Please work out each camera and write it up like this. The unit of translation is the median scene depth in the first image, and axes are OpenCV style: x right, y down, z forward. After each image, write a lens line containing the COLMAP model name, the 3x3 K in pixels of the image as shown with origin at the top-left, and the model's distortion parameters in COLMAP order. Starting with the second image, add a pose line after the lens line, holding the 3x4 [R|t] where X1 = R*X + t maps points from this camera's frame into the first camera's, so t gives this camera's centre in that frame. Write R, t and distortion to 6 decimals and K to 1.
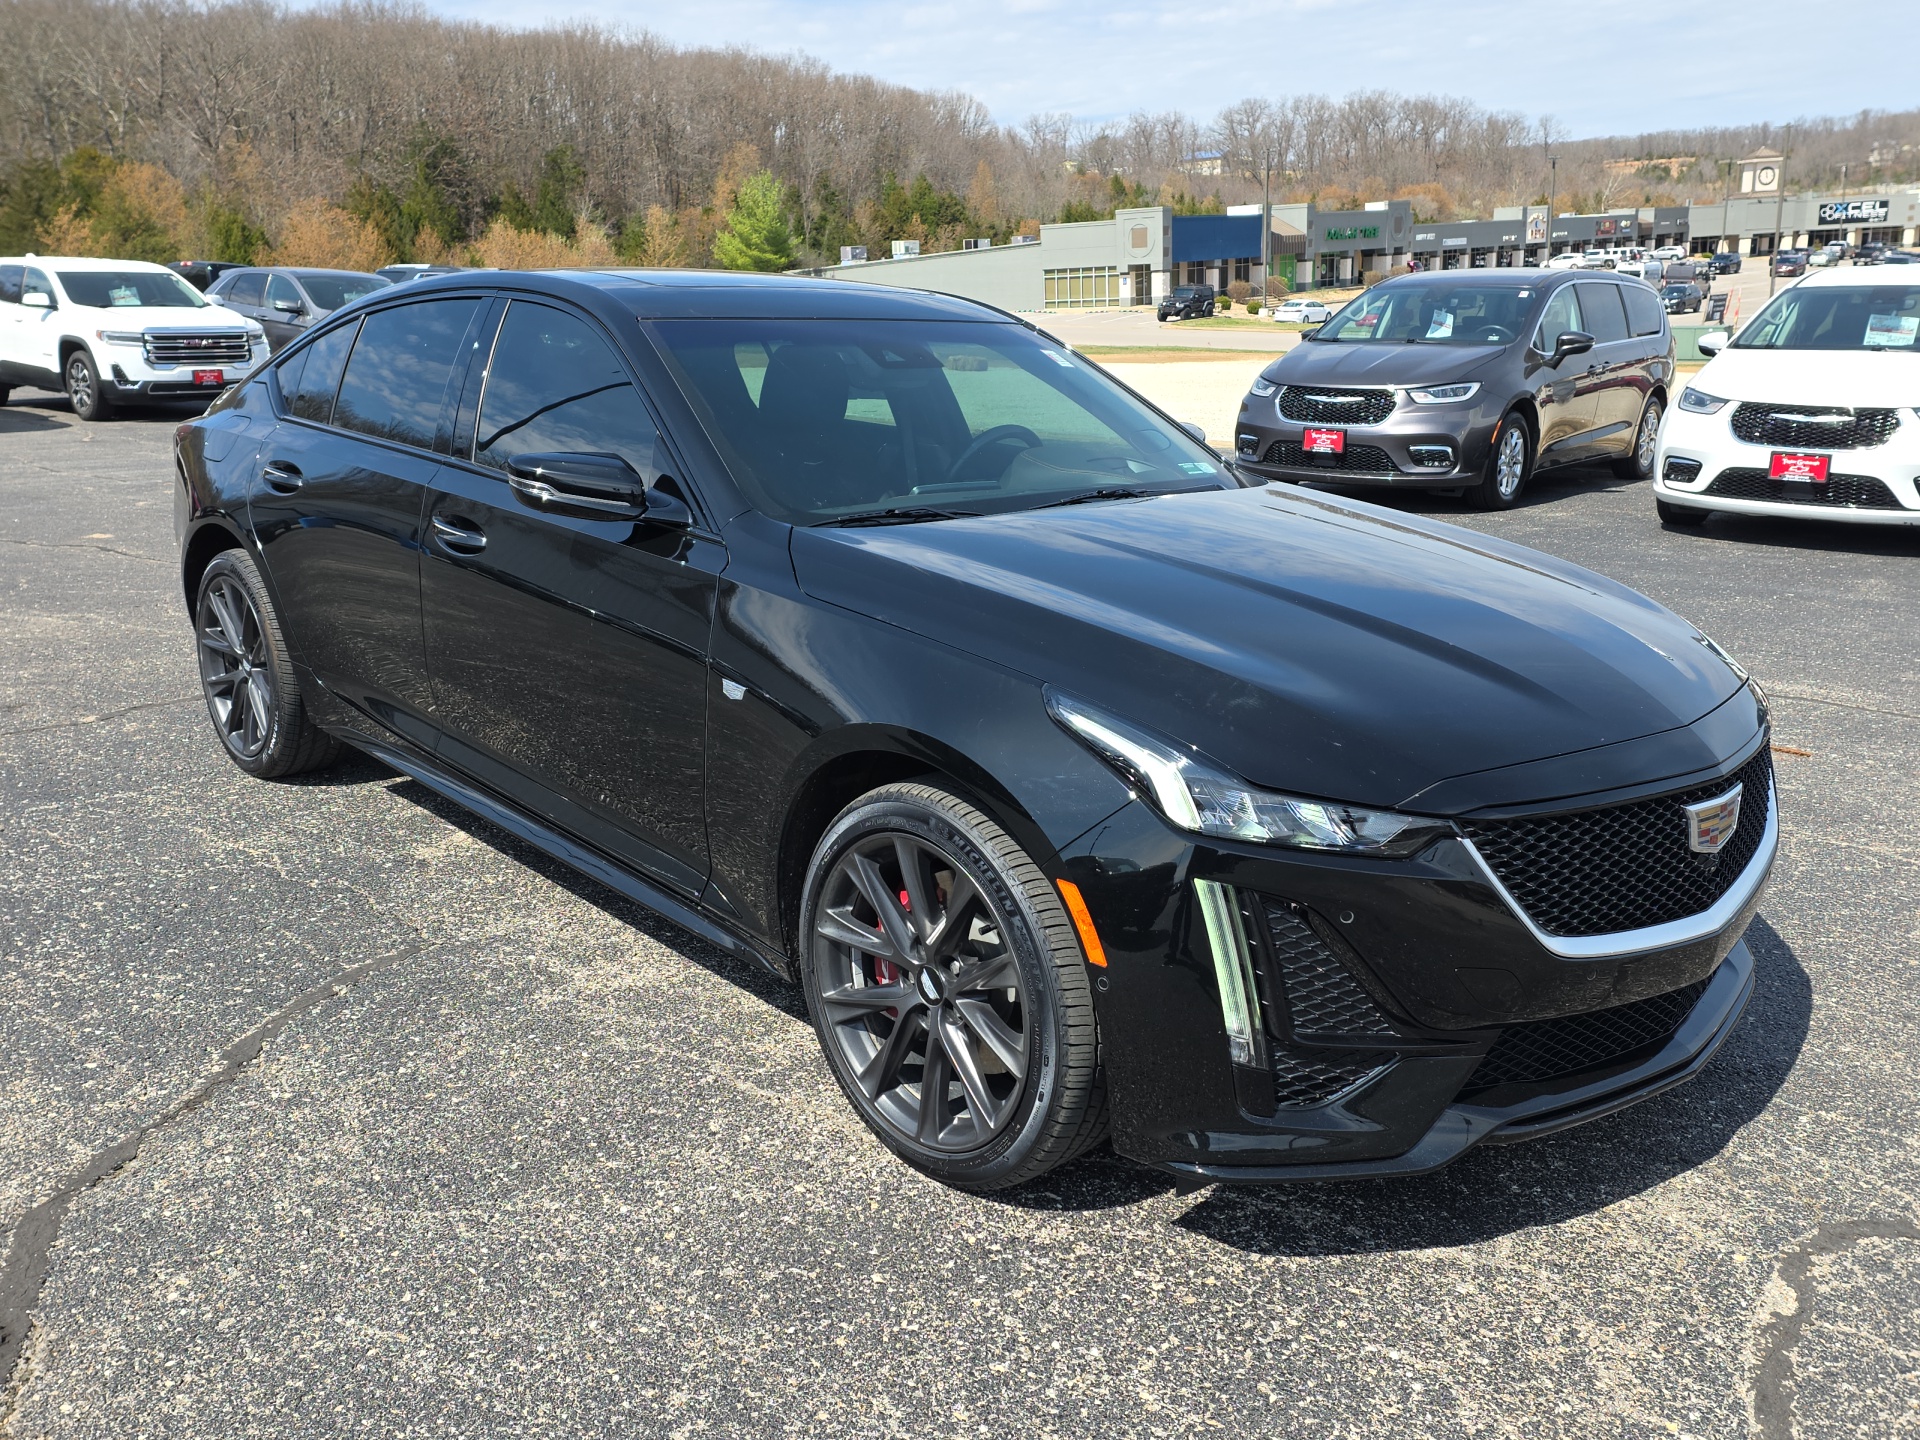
lens RADIAL K [[1604.5, 0, 963.3], [0, 1604.5, 714.3], [0, 0, 1]] dist [0.061722, -0.049531]
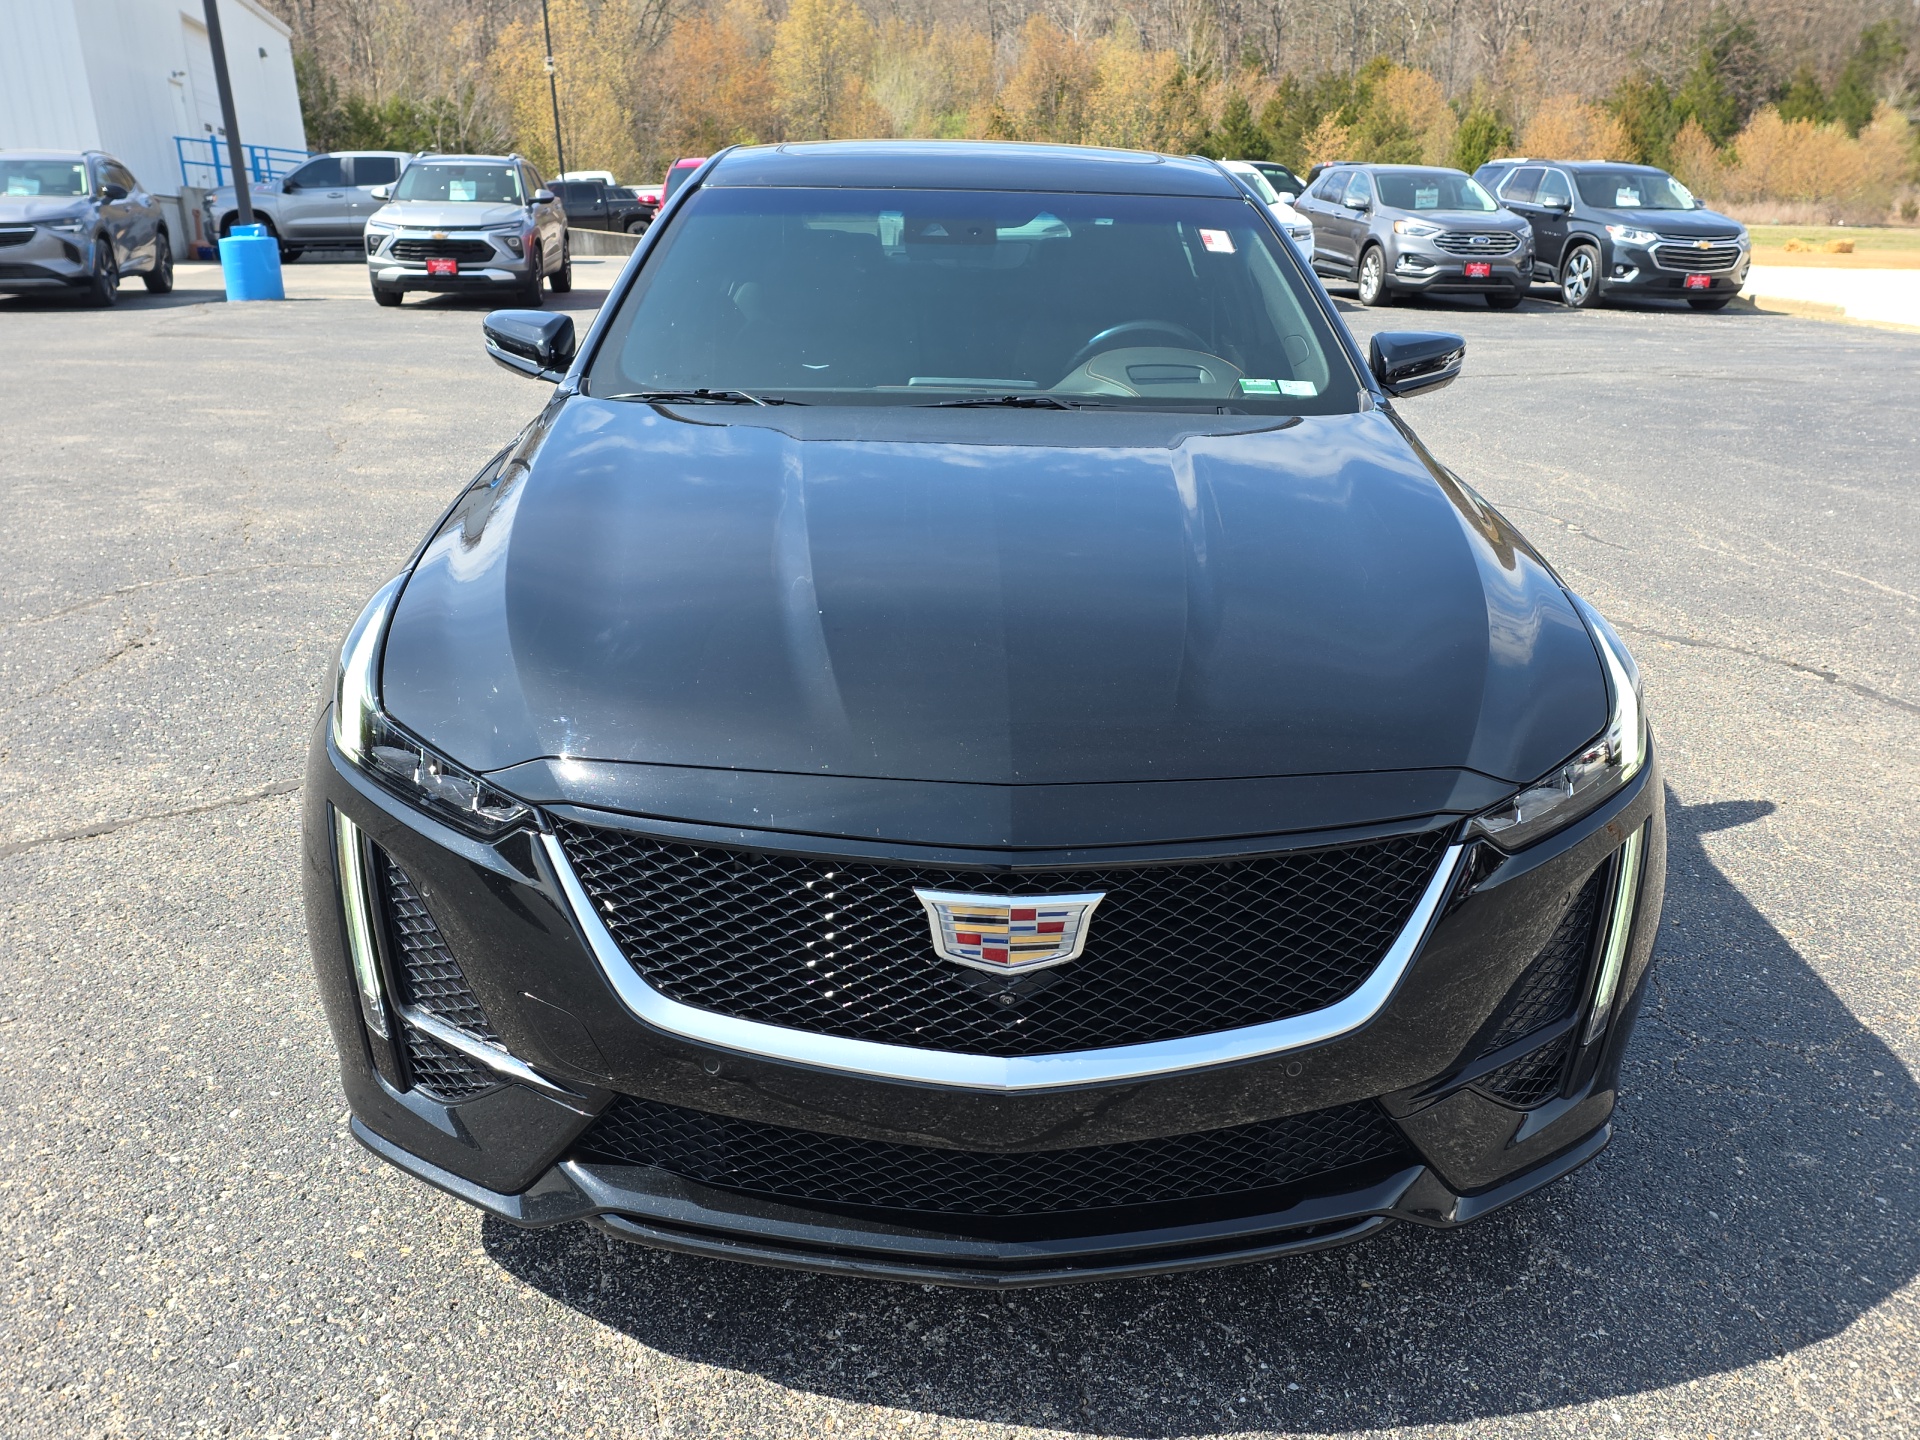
lens RADIAL K [[1604.5, 0, 963.3], [0, 1604.5, 714.3], [0, 0, 1]] dist [0.061722, -0.049531]
pose [[0.743914, 0.207897, -0.635115, 0.762837], [-0.172386, 0.977913, 0.118192, -0.087043], [0.645659, 0.021560, 0.763322, 0.427934]]
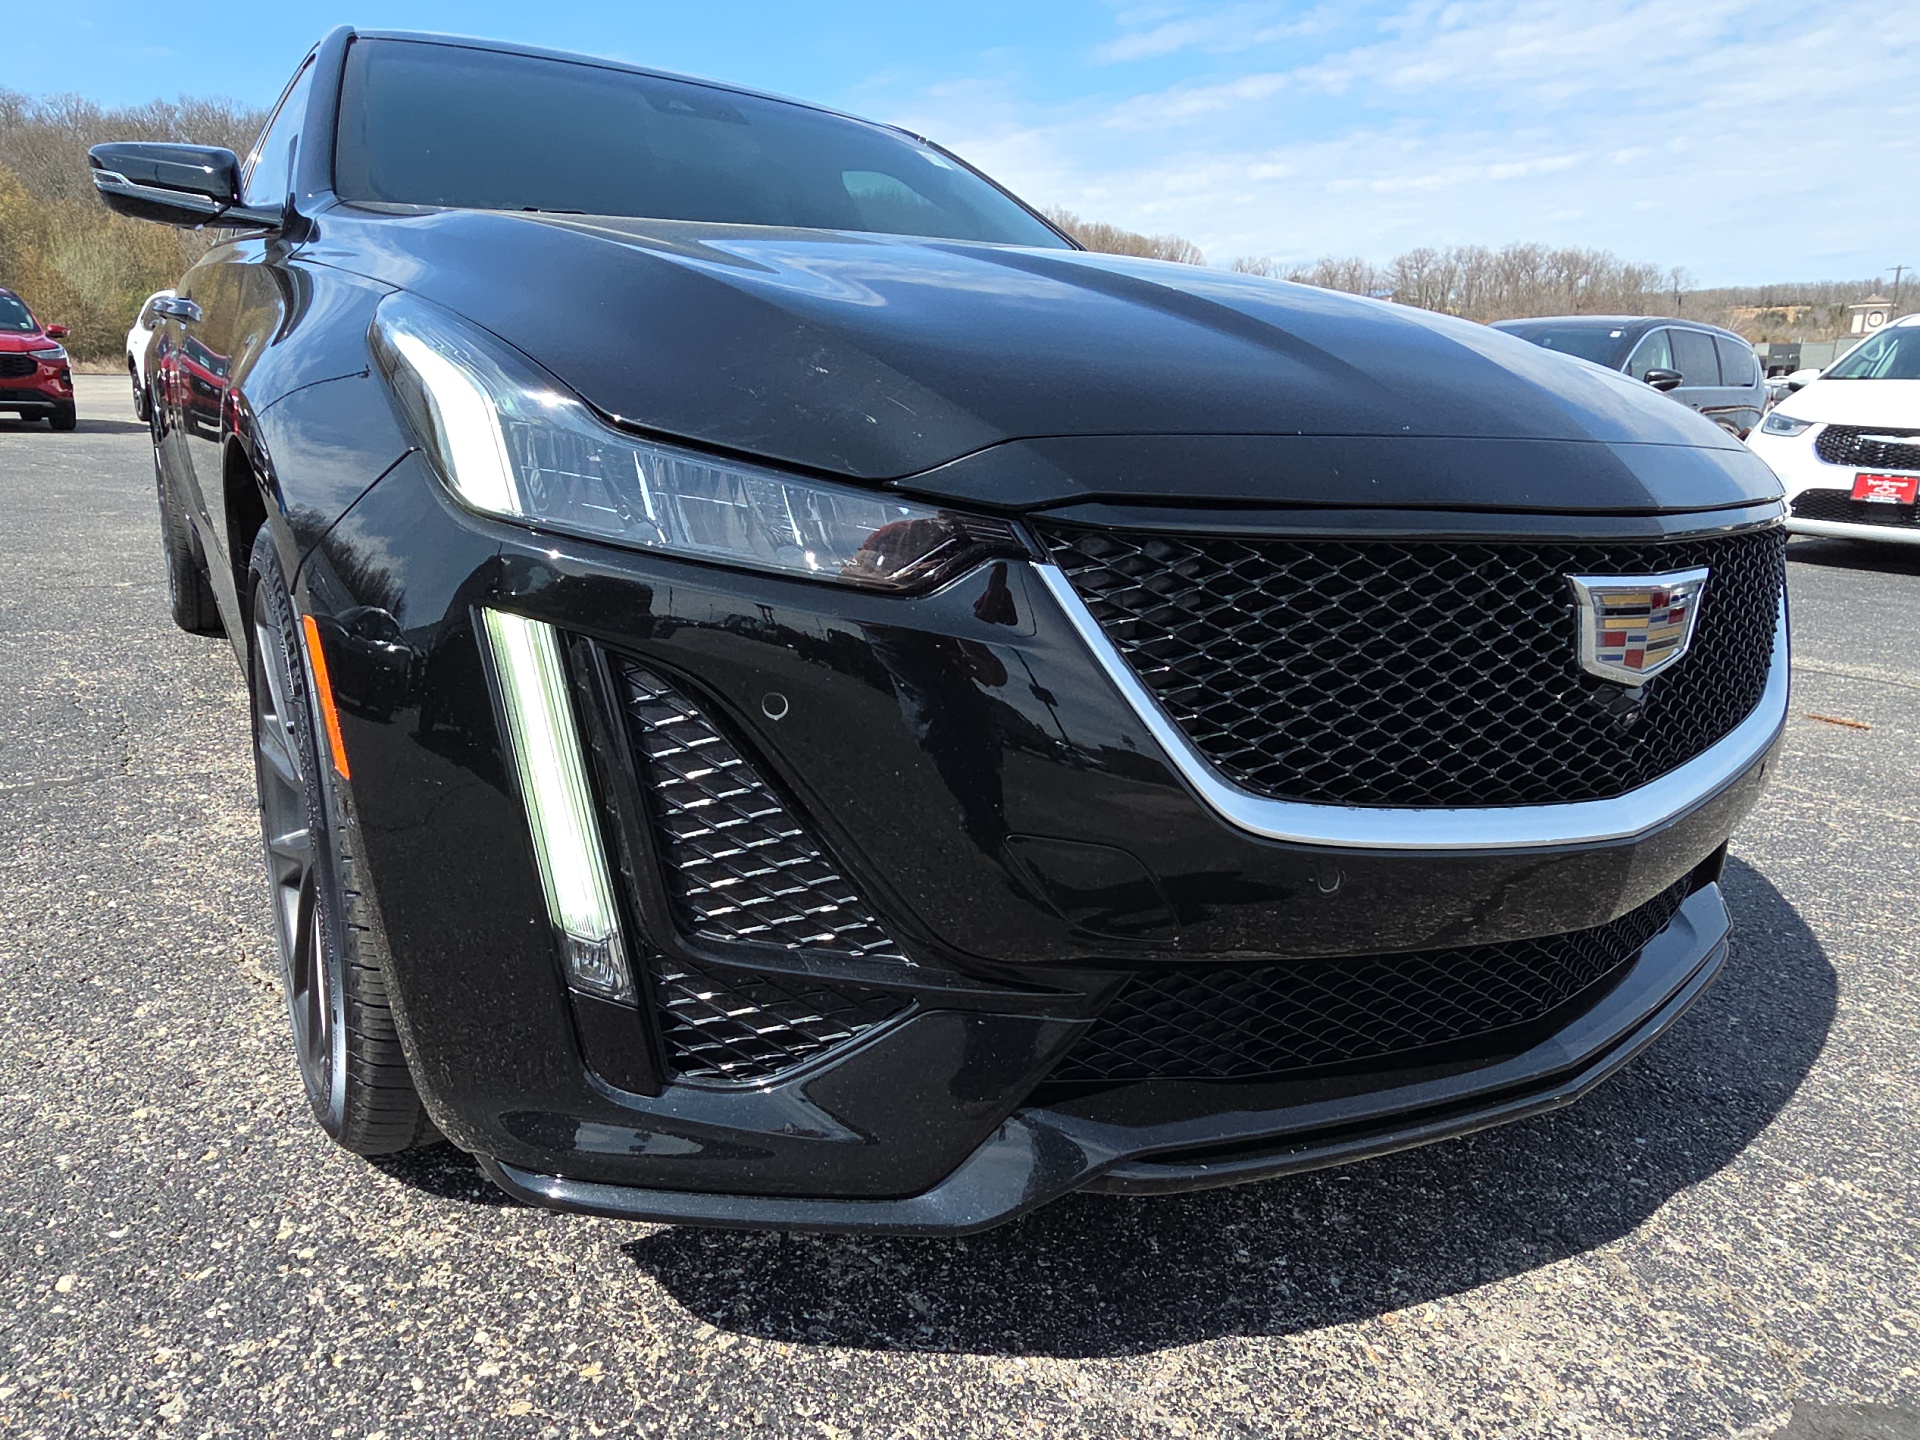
lens RADIAL K [[1241.3, 0, 951.8], [0, 1241.3, 738.8], [0, 0, 1]] dist [0.009144, -0.003234]
pose [[0.984462, 0.073189, -0.159619, 0.278522], [-0.071604, 0.997310, 0.015671, 0.100348], [0.160336, -0.003999, 0.987054, 0.509049]]
